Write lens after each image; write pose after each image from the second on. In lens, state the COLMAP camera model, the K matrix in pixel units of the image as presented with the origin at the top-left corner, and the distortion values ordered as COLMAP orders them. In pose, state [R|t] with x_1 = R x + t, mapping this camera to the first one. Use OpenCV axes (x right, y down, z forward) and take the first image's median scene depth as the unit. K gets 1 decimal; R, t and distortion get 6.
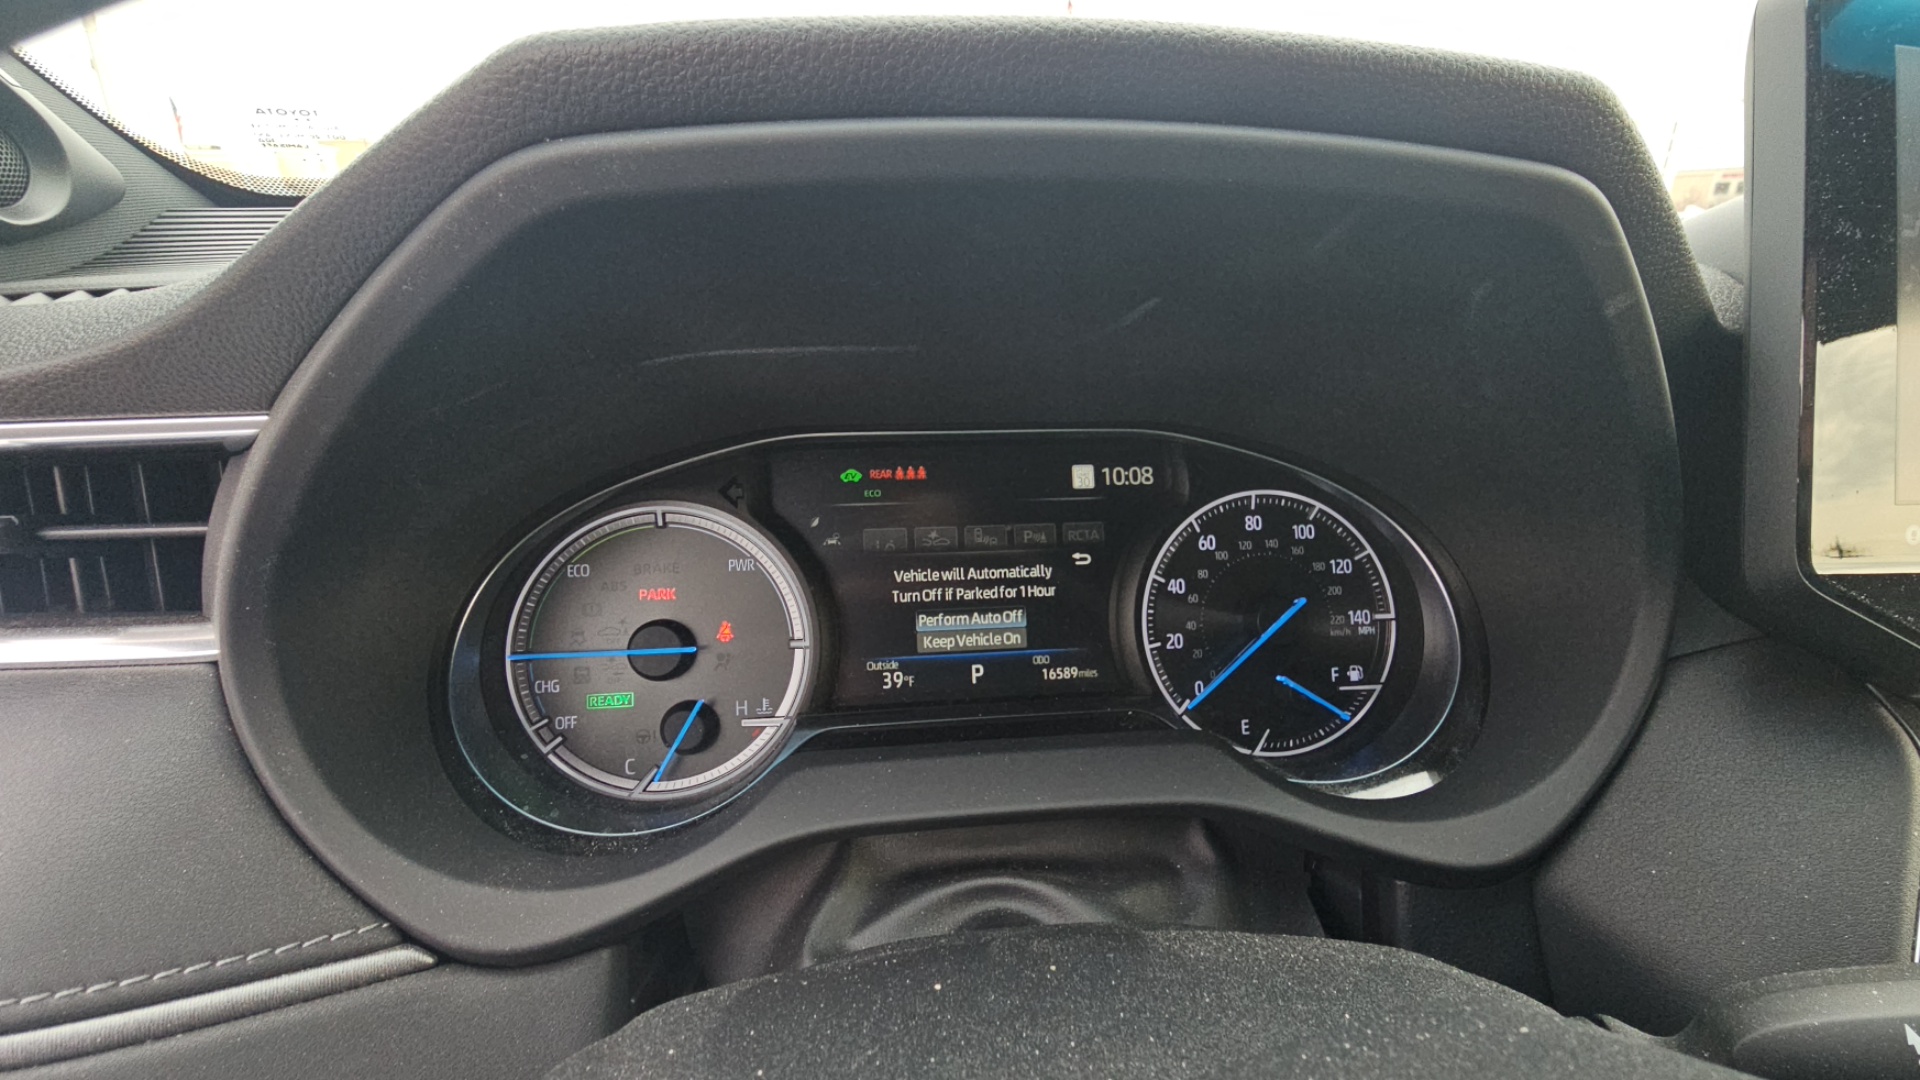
lens RADIAL K [[877.1, 0, 981.4], [0, 877.1, 536.2], [0, 0, 1]] dist [0.000700, -0.001377]
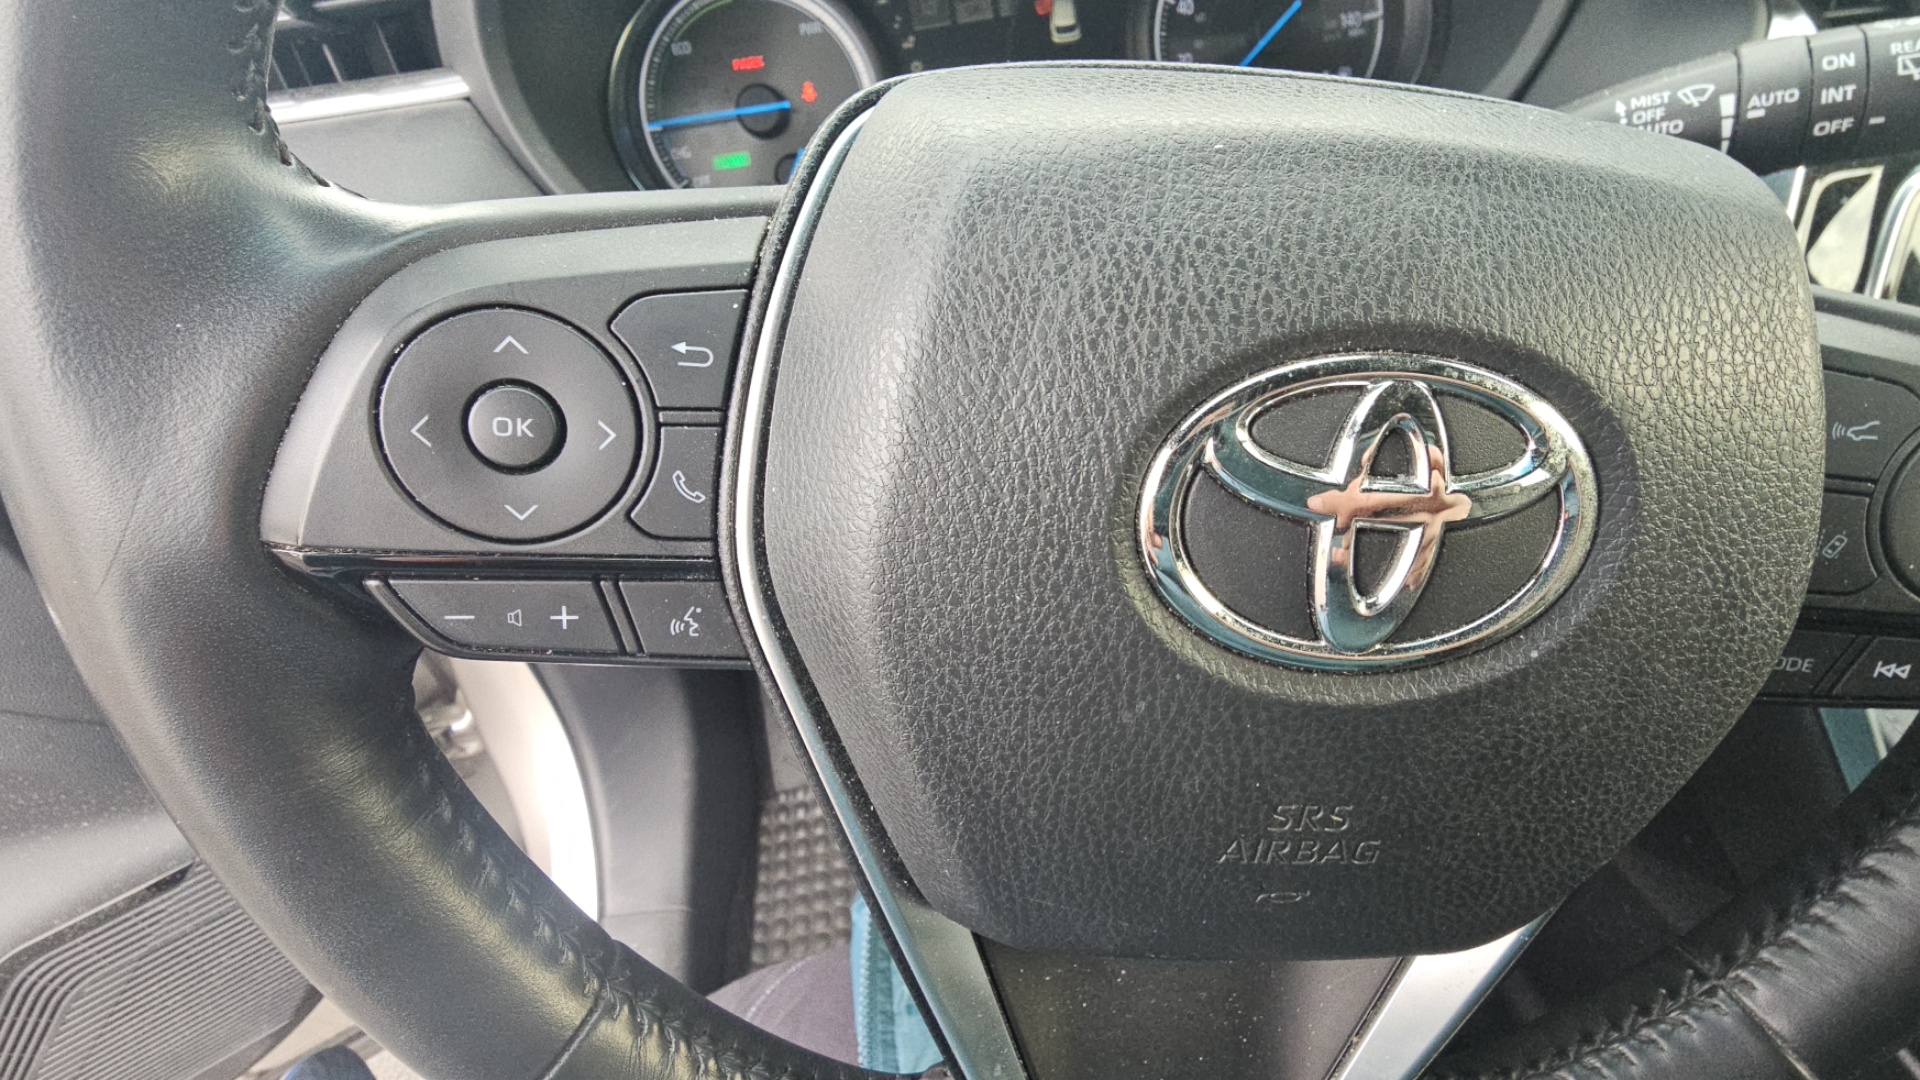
lens RADIAL K [[865.5, 0, 979.7], [0, 865.5, 540.4], [0, 0, 1]] dist [0.025339, -0.018826]
pose [[0.992669, -0.086983, -0.083915, -0.007978], [0.112791, 0.916173, 0.384585, 0.223592], [0.043428, -0.391231, 0.919267, -0.322729]]
